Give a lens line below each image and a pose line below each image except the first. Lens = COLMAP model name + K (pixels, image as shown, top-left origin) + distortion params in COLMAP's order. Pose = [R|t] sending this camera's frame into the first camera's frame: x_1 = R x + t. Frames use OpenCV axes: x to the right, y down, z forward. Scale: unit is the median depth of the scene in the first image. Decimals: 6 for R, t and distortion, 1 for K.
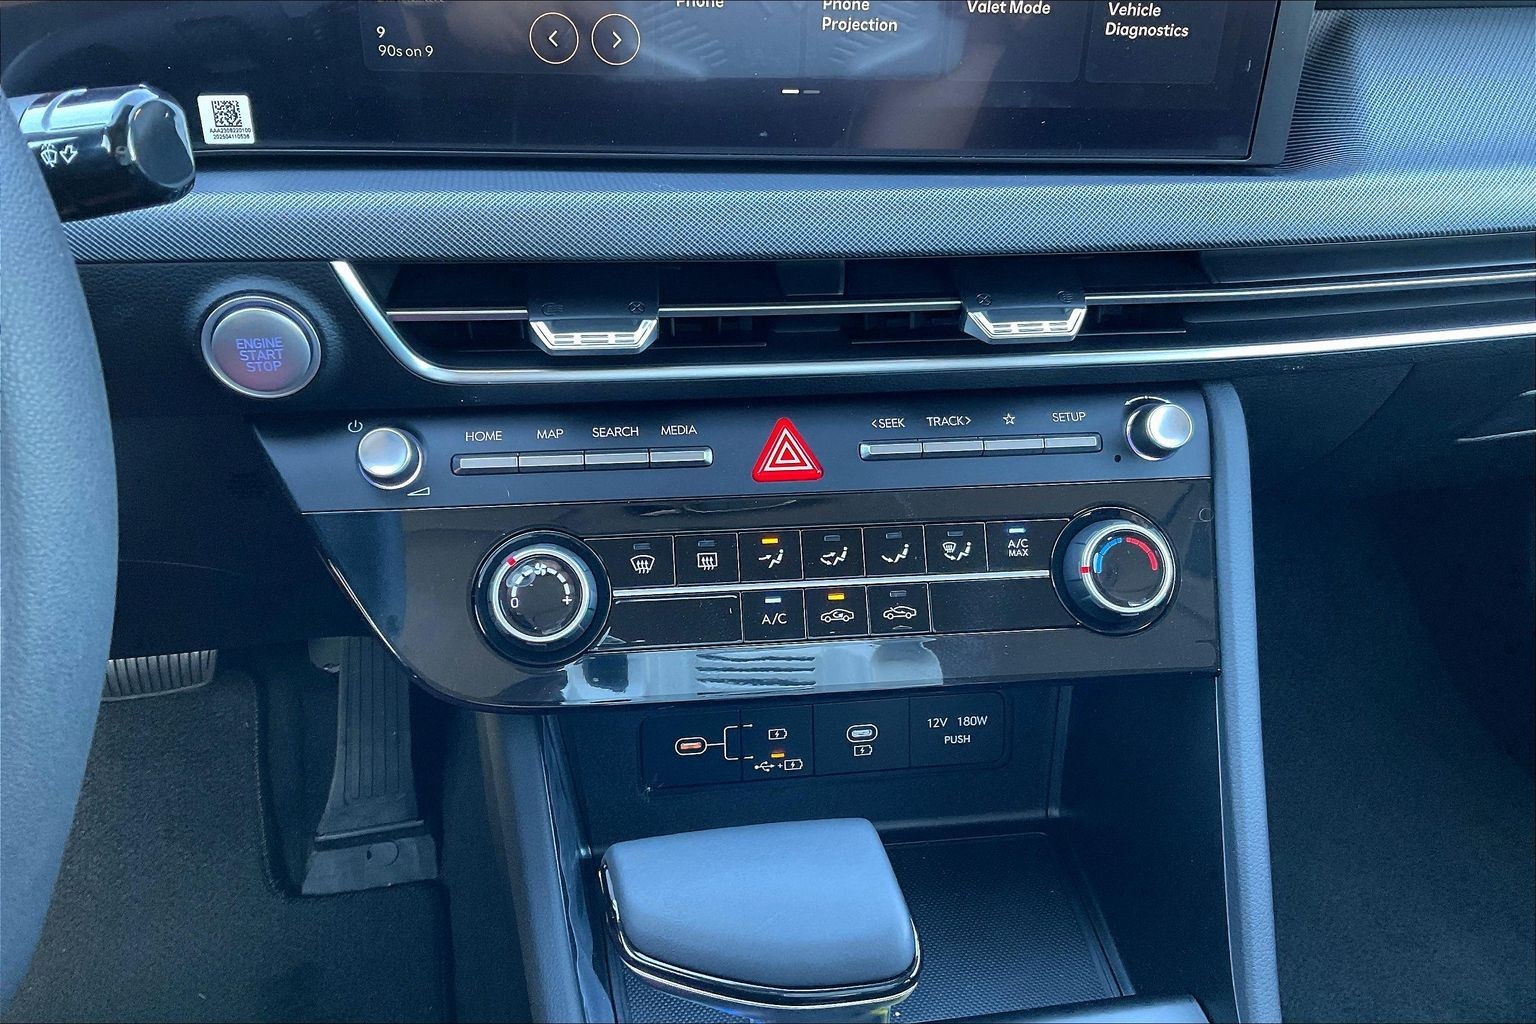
lens RADIAL K [[1269.4, 0, 768.0], [0, 1269.4, 512.0], [0, 0, 1]] dist [0.117050, -0.257646]
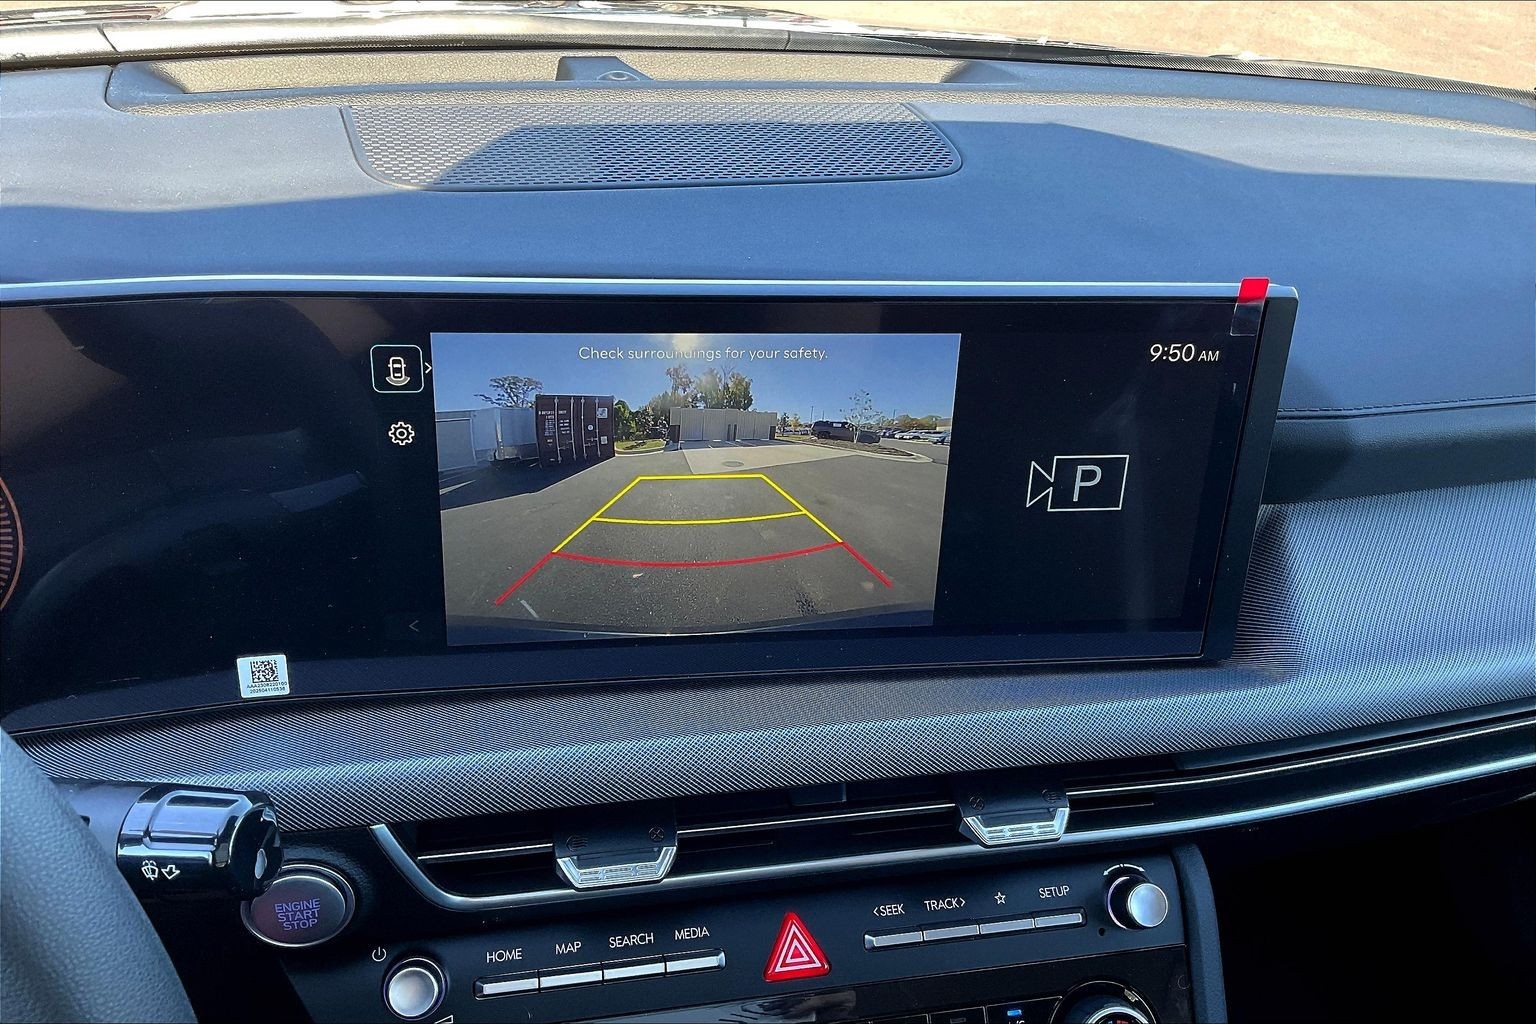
lens RADIAL K [[1269.4, 0, 768.0], [0, 1269.4, 512.0], [0, 0, 1]] dist [0.117050, -0.257646]
pose [[0.996581, -0.018330, 0.080560, -0.086921], [0.026809, 0.994061, -0.105472, -0.296501], [-0.078148, 0.107271, 0.991154, -0.080985]]
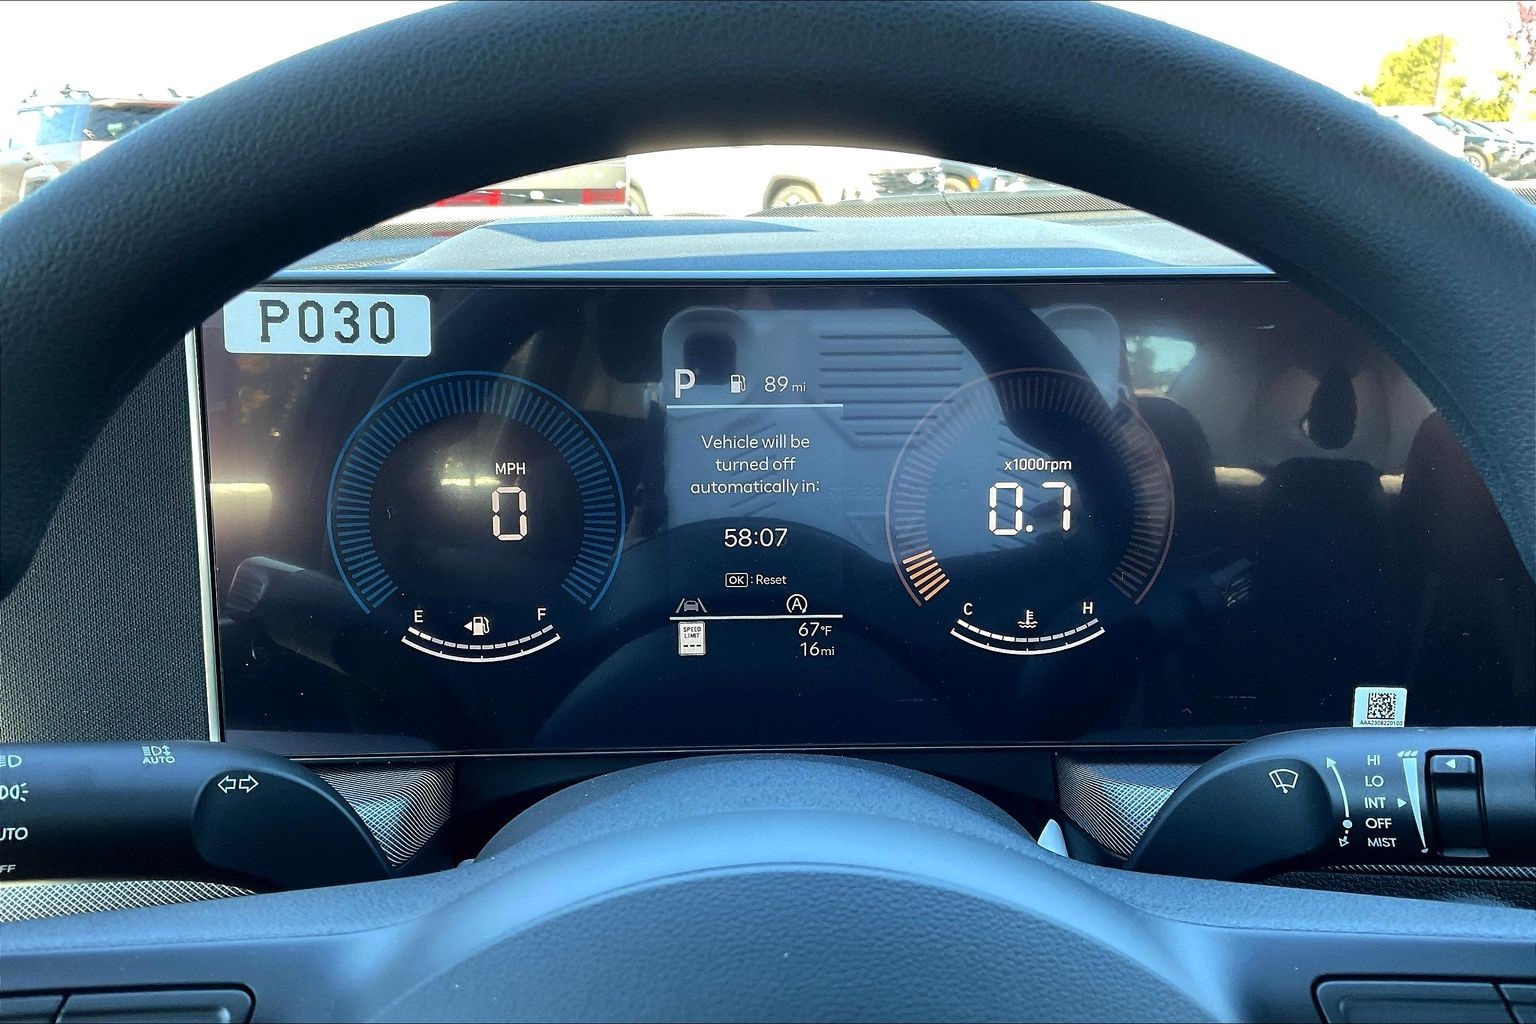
lens RADIAL K [[1269.4, 0, 768.0], [0, 1269.4, 512.0], [0, 0, 1]] dist [0.117050, -0.257646]
pose [[0.978487, 0.014918, -0.205768, -0.623924], [-0.085952, 0.936178, -0.340855, -0.077030], [0.187551, 0.351209, 0.917321, -0.000448]]
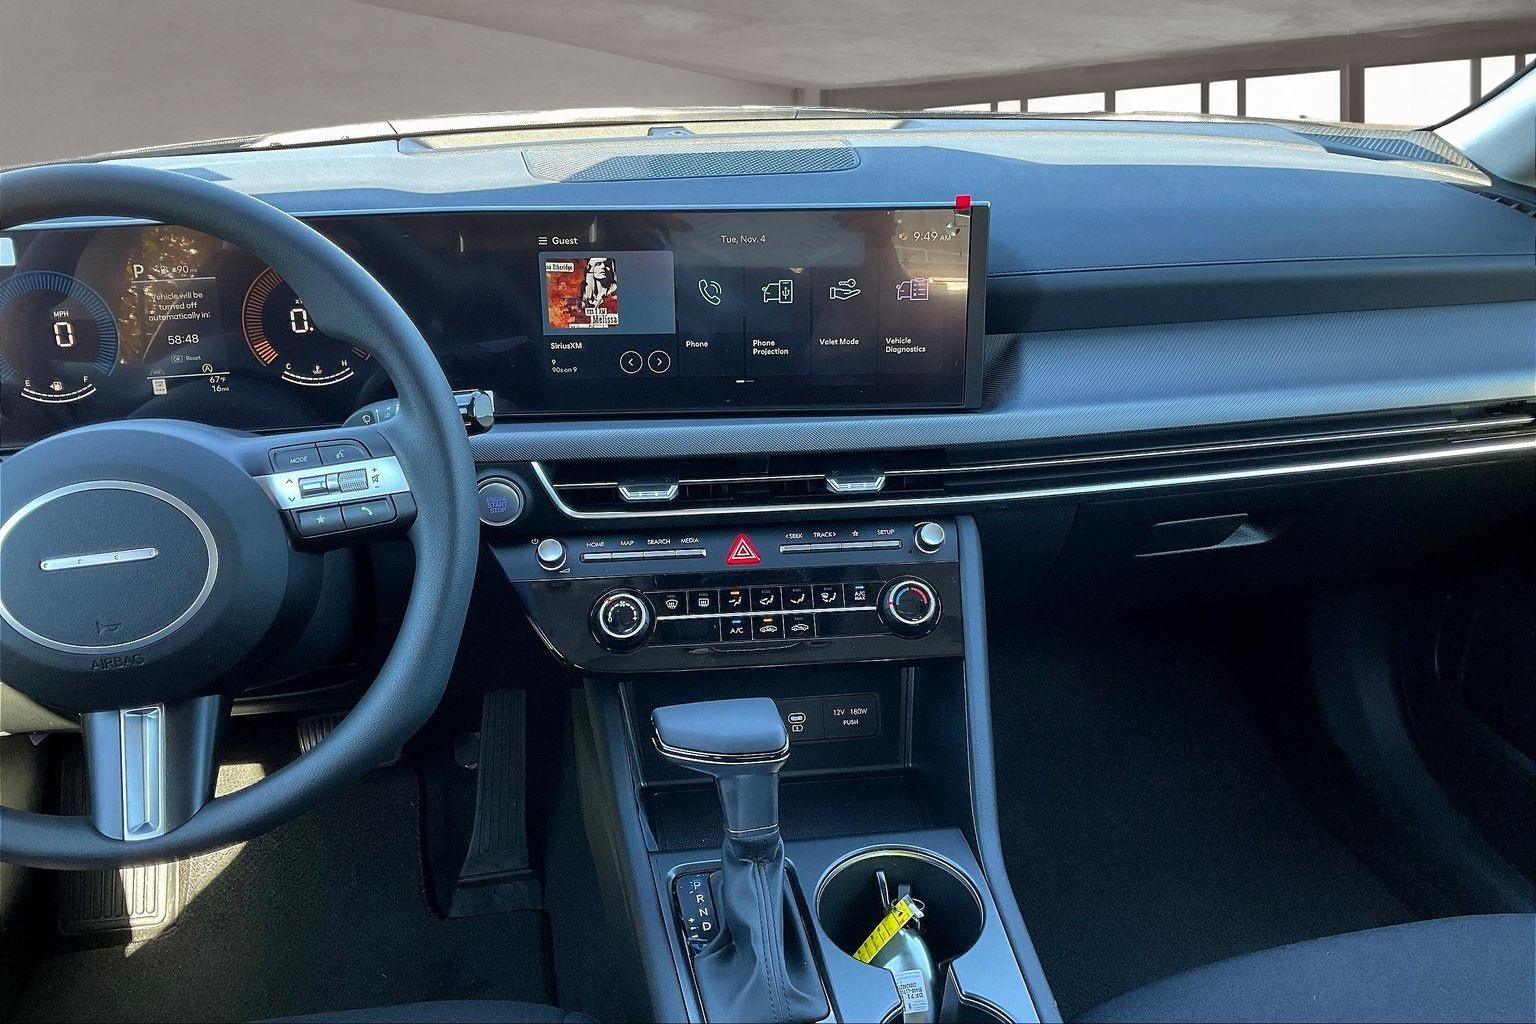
lens RADIAL K [[1269.4, 0, 768.0], [0, 1269.4, 512.0], [0, 0, 1]] dist [0.117050, -0.257646]
pose [[0.998645, -0.025927, -0.045115, 0.149246], [0.016450, 0.979864, -0.198989, 0.300277], [0.049366, 0.197977, 0.978963, -1.004411]]
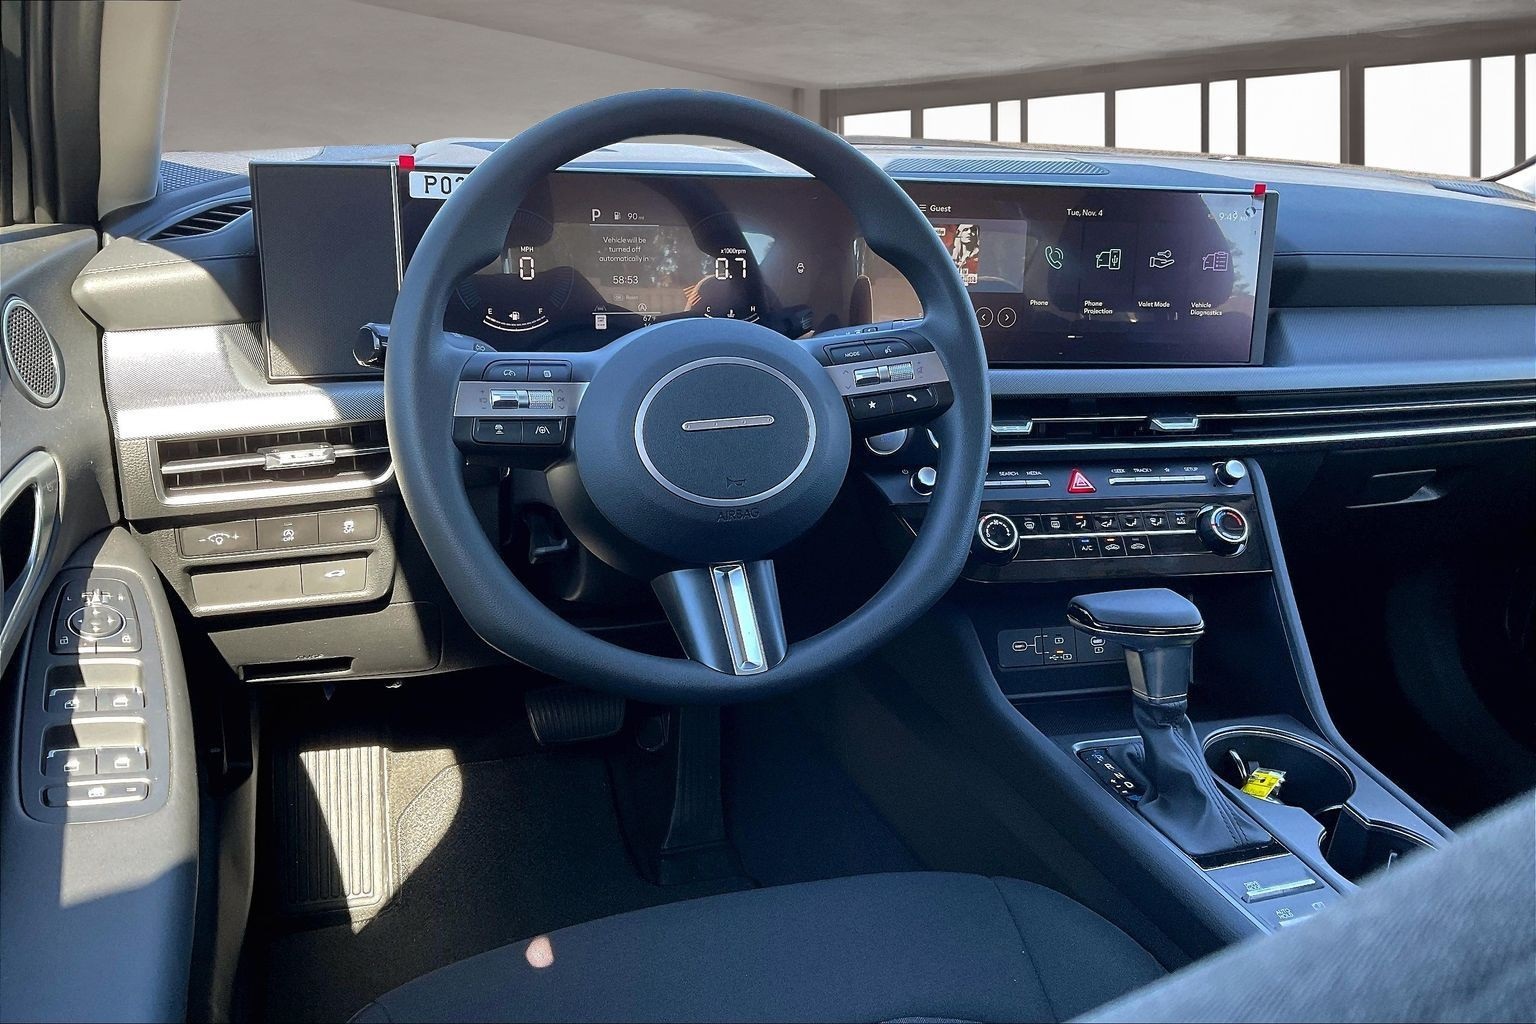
lens RADIAL K [[1269.4, 0, 768.0], [0, 1269.4, 512.0], [0, 0, 1]] dist [0.117050, -0.257646]
pose [[0.993376, -0.026099, 0.111905, -0.821047], [0.056544, 0.958822, -0.278321, 0.628647], [-0.100033, 0.282805, 0.953947, -1.160704]]
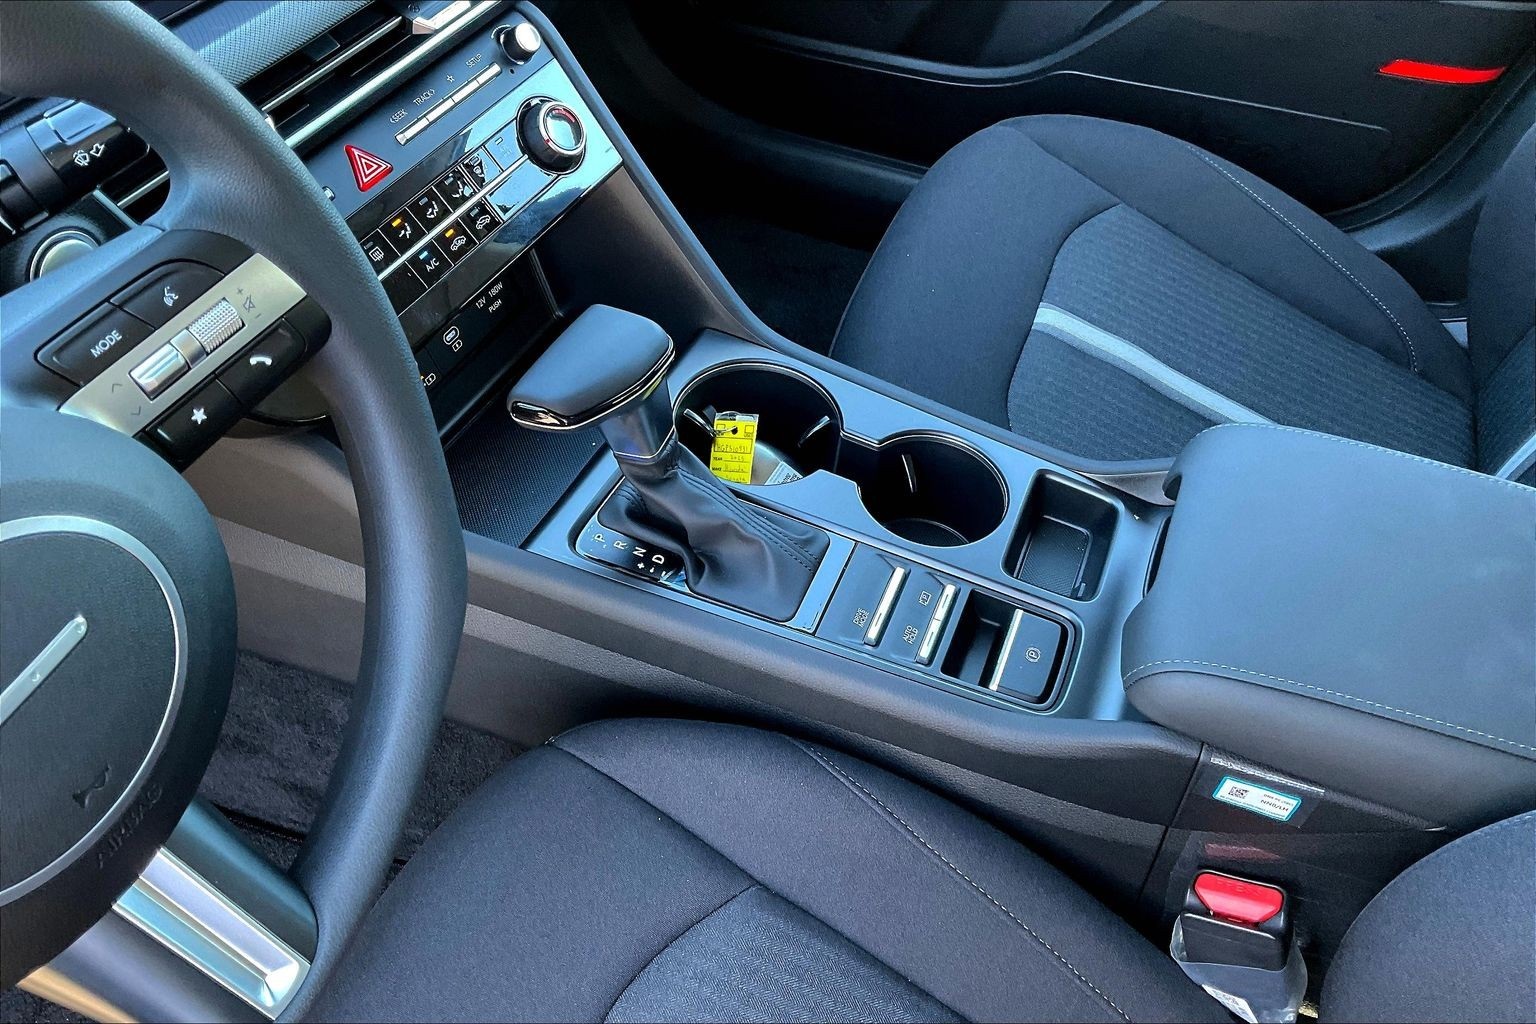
lens RADIAL K [[1269.4, 0, 768.0], [0, 1269.4, 512.0], [0, 0, 1]] dist [0.117050, -0.257646]
pose [[0.584352, -0.622545, 0.520548, -0.740914], [0.461409, 0.782573, 0.417948, -0.139756], [-0.667559, -0.004043, 0.744546, -0.415239]]
